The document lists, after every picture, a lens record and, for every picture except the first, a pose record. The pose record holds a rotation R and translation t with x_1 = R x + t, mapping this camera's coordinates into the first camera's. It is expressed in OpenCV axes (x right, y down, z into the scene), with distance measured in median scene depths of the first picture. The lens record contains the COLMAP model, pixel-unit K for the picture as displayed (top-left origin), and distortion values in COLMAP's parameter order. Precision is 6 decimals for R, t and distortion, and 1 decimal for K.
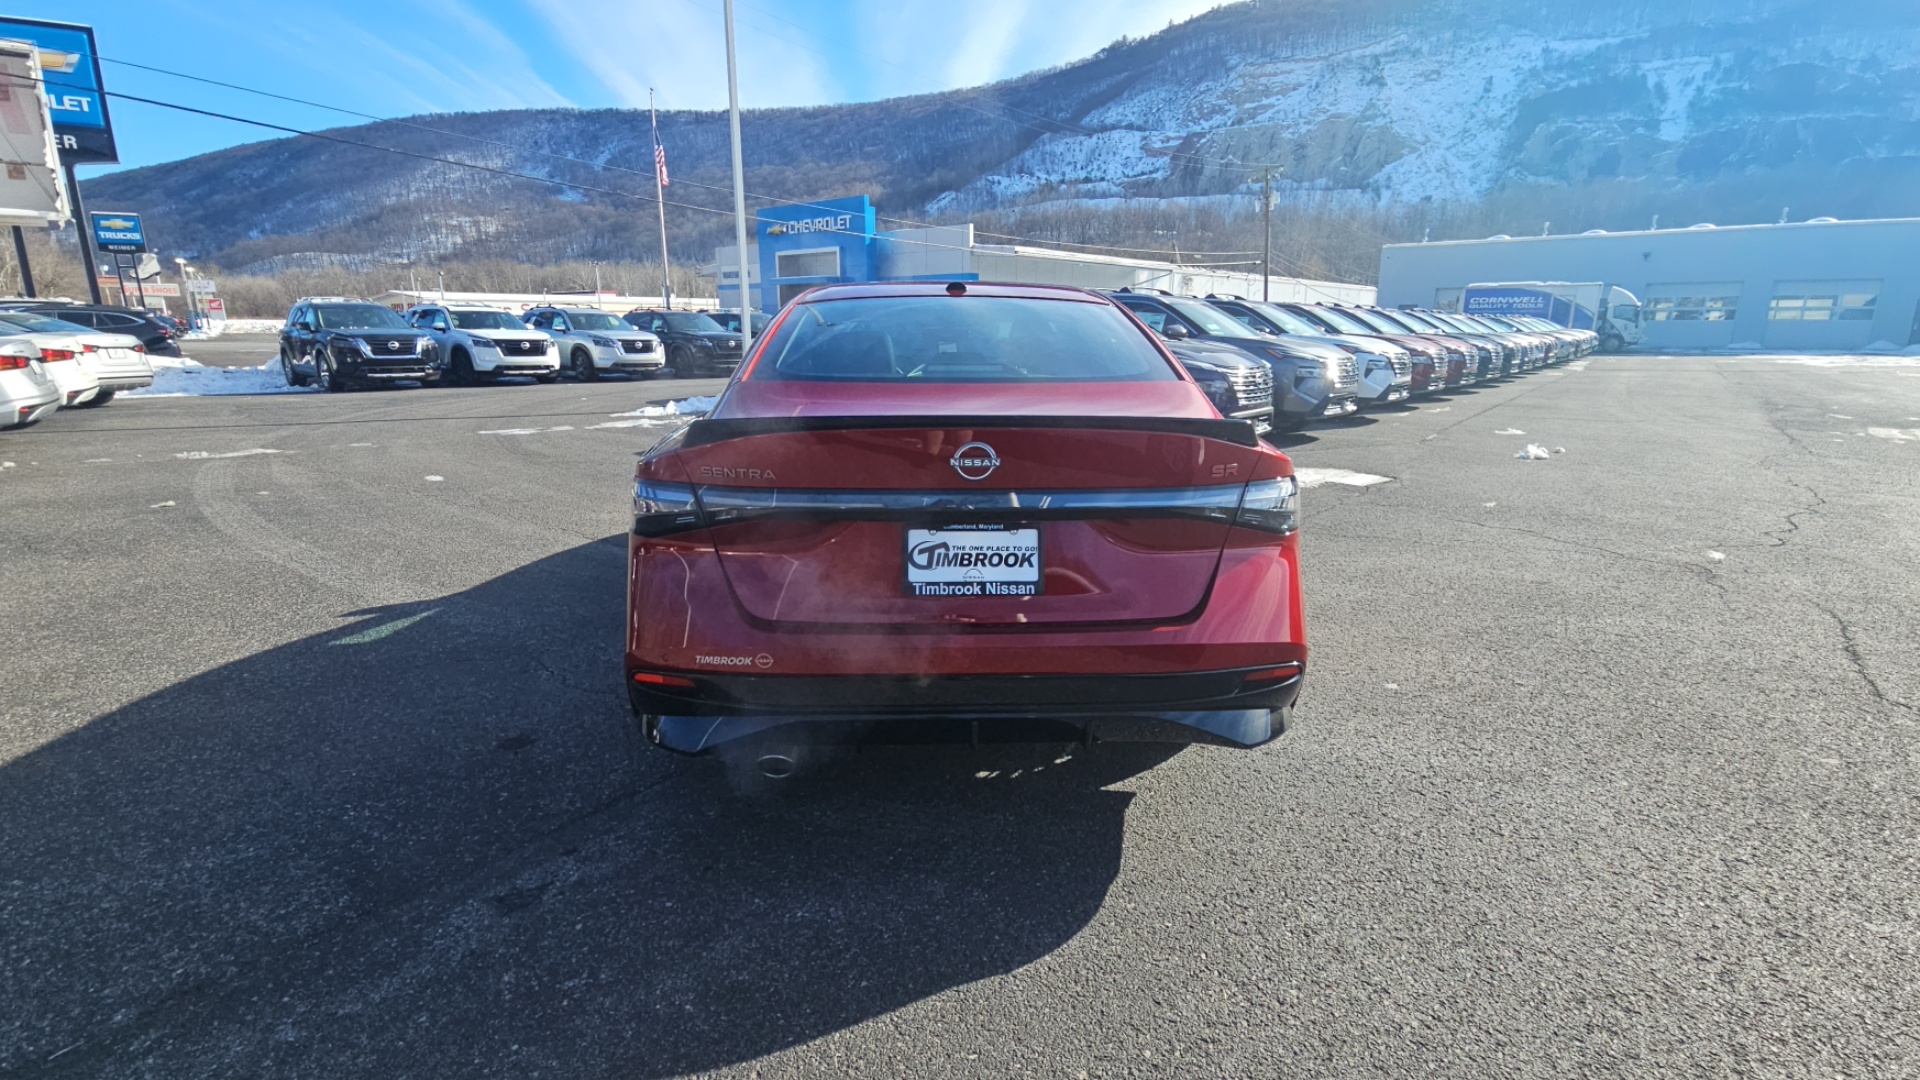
lens RADIAL K [[854.0, 0, 958.7], [0, 854.0, 535.8], [0, 0, 1]] dist [0.013764, -0.009231]
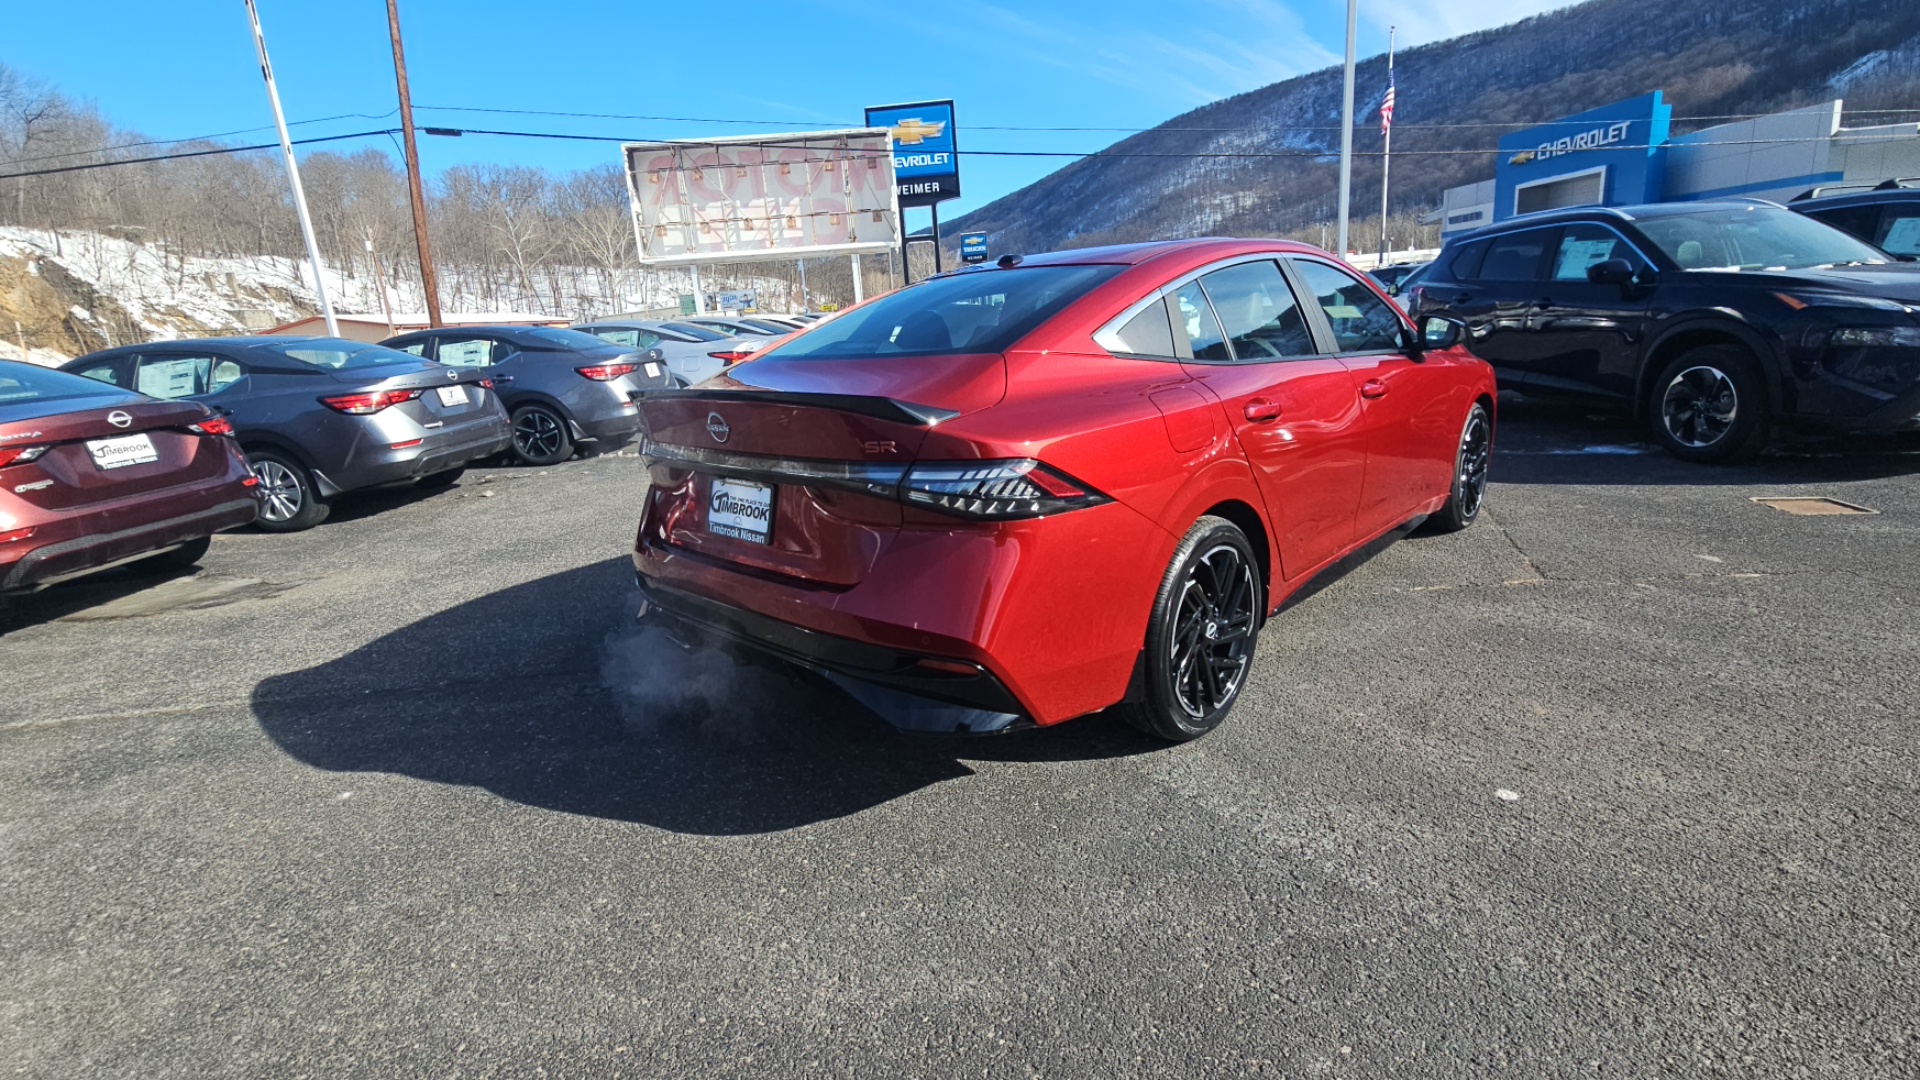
lens RADIAL K [[856.7, 0, 960.0], [0, 856.7, 540.0], [0, 0, 1]] dist [0.008922, -0.008458]
pose [[0.701425, 0.129962, -0.700794, 0.102354], [-0.098148, 0.991481, 0.085633, -0.005923], [0.705953, 0.008717, 0.708205, 0.034106]]
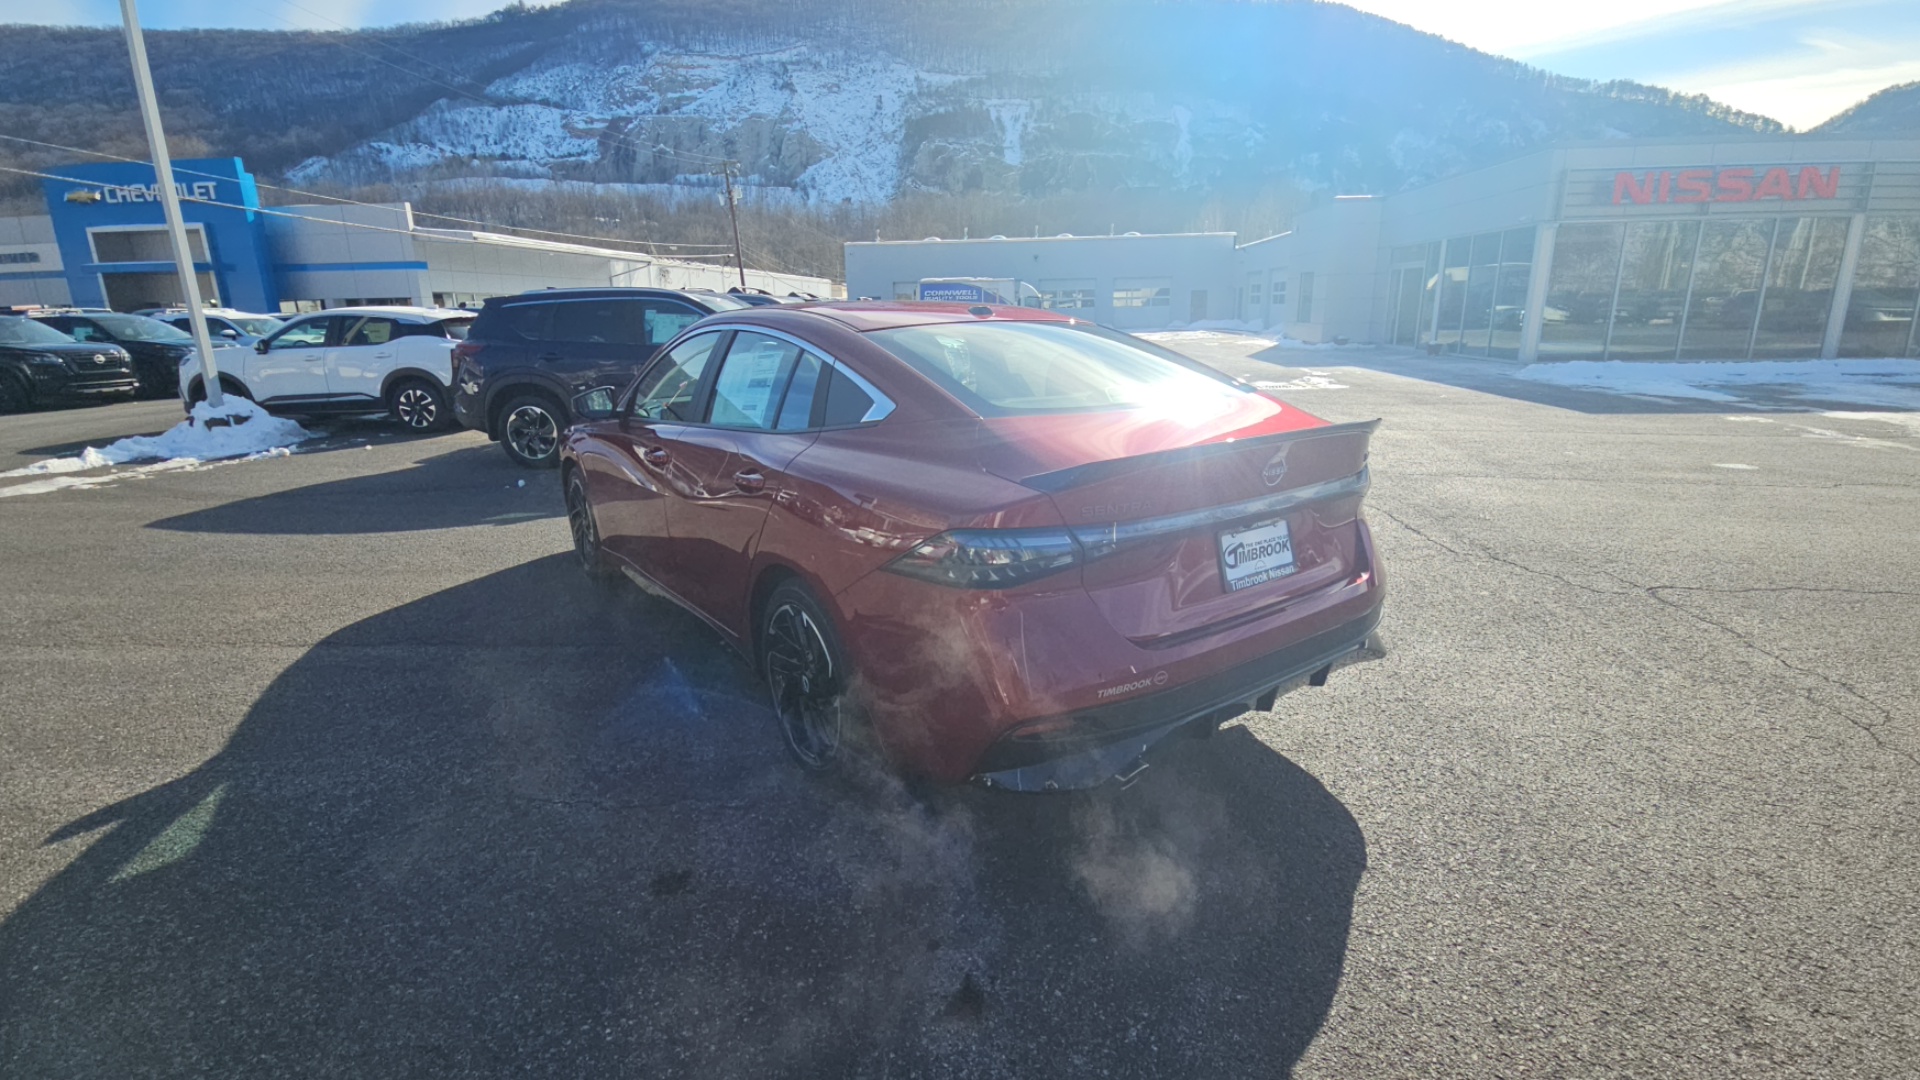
lens RADIAL K [[854.0, 0, 958.7], [0, 854.0, 535.8], [0, 0, 1]] dist [0.013764, -0.009231]
pose [[0.827856, -0.156622, 0.538631, -0.090401], [0.151224, 0.986992, 0.054571, -0.011553], [-0.540172, 0.036277, 0.840773, 0.021070]]
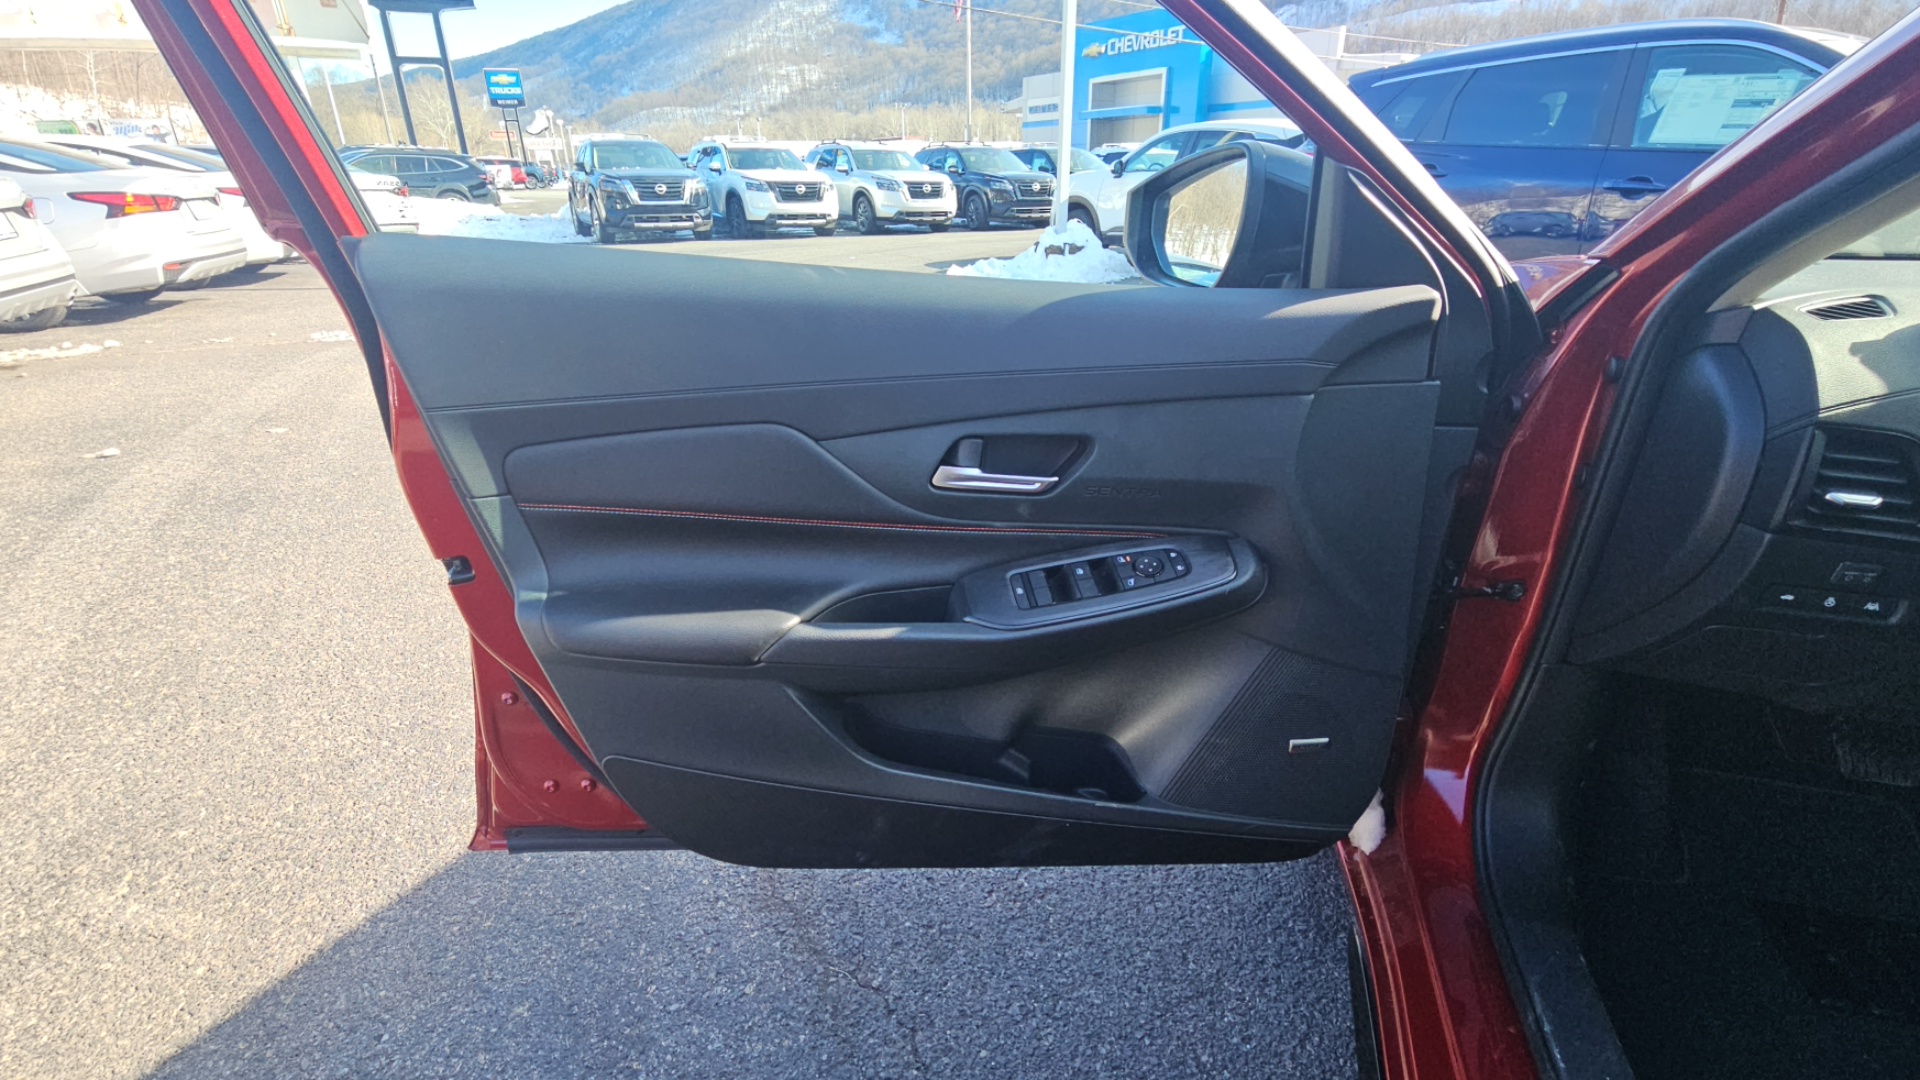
lens RADIAL K [[854.0, 0, 958.7], [0, 854.0, 535.8], [0, 0, 1]] dist [0.013764, -0.009231]
pose [[0.945980, 0.117311, -0.302257, -0.056559], [-0.067405, 0.983037, 0.170574, -0.036731], [0.317140, -0.140986, 0.937841, 0.190531]]
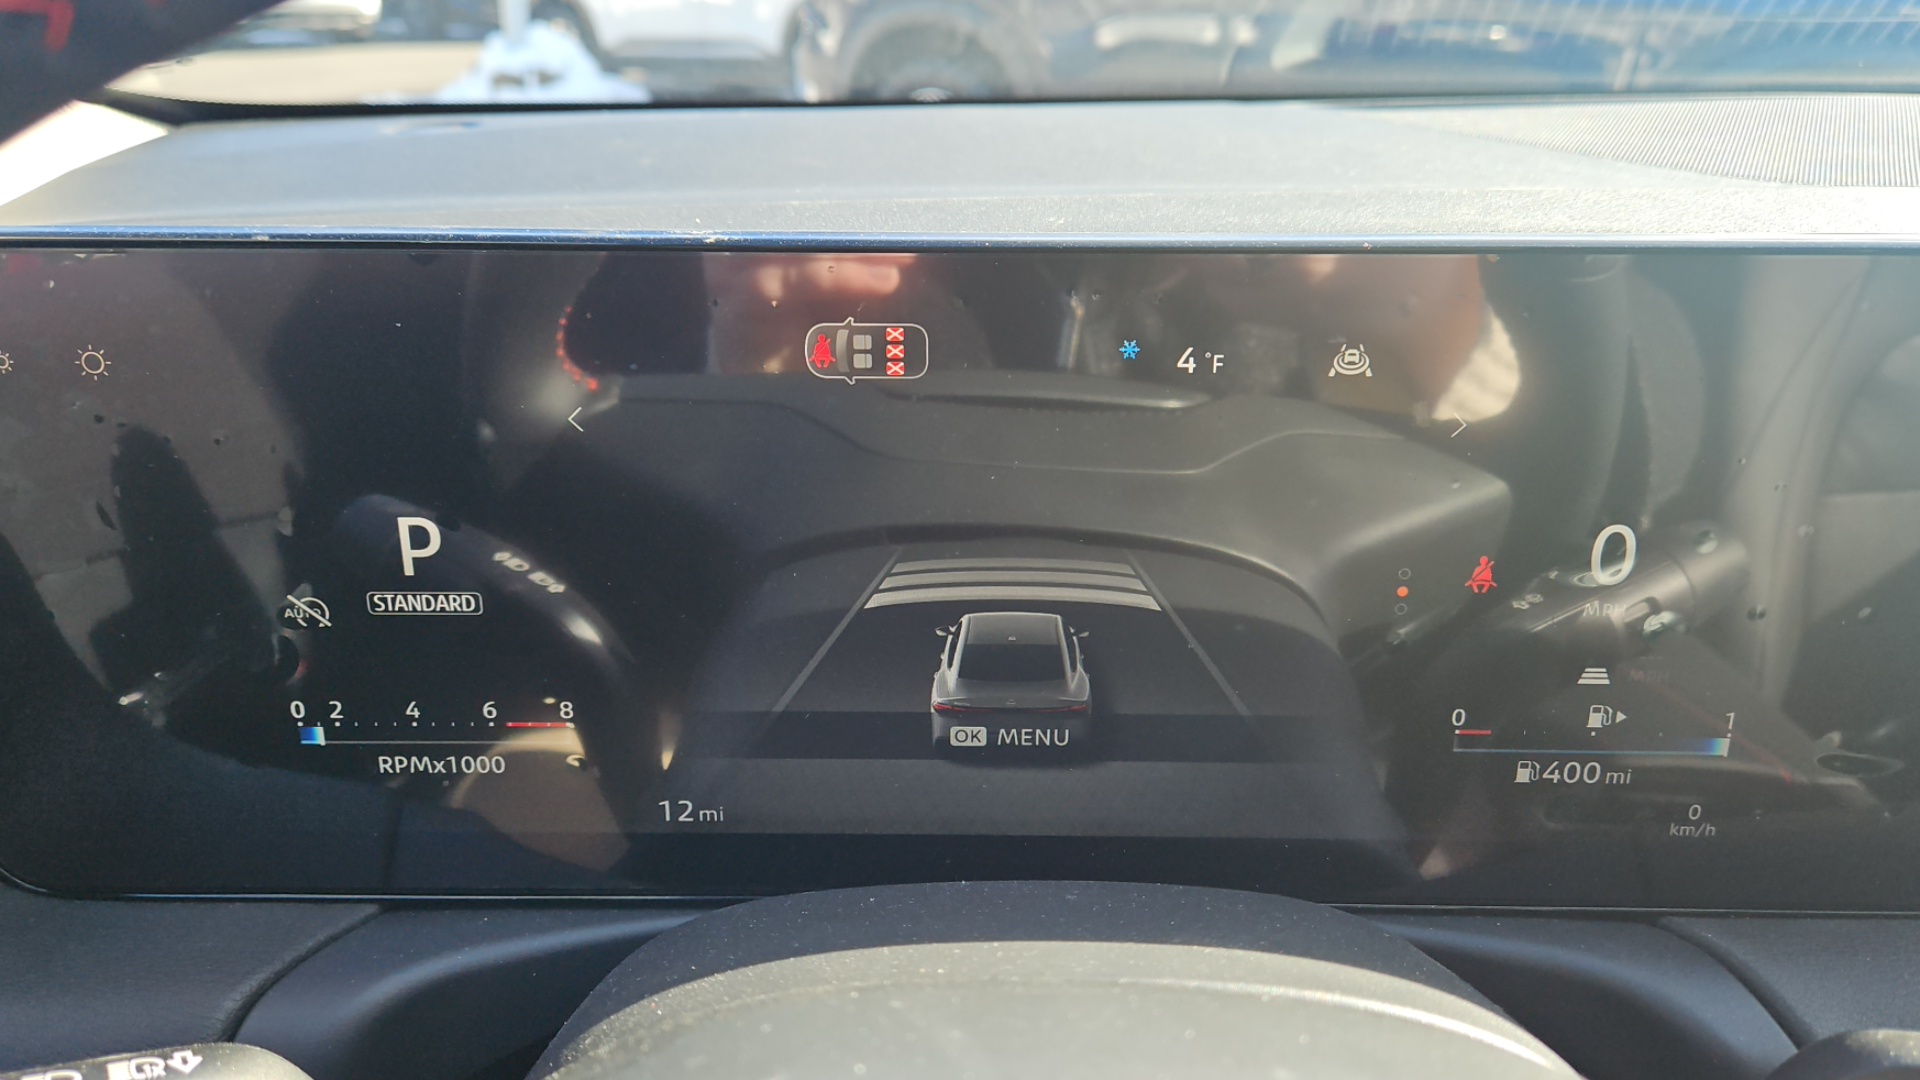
lens RADIAL K [[1471.8, 0, 960.0], [0, 1471.8, 540.0], [0, 0, 1]] dist [0.034437, -0.001085]
pose [[0.999708, 0.015740, -0.018354, -0.022216], [-0.013072, 0.990431, 0.137390, -0.041775], [0.020341, -0.137110, 0.990347, 0.219396]]
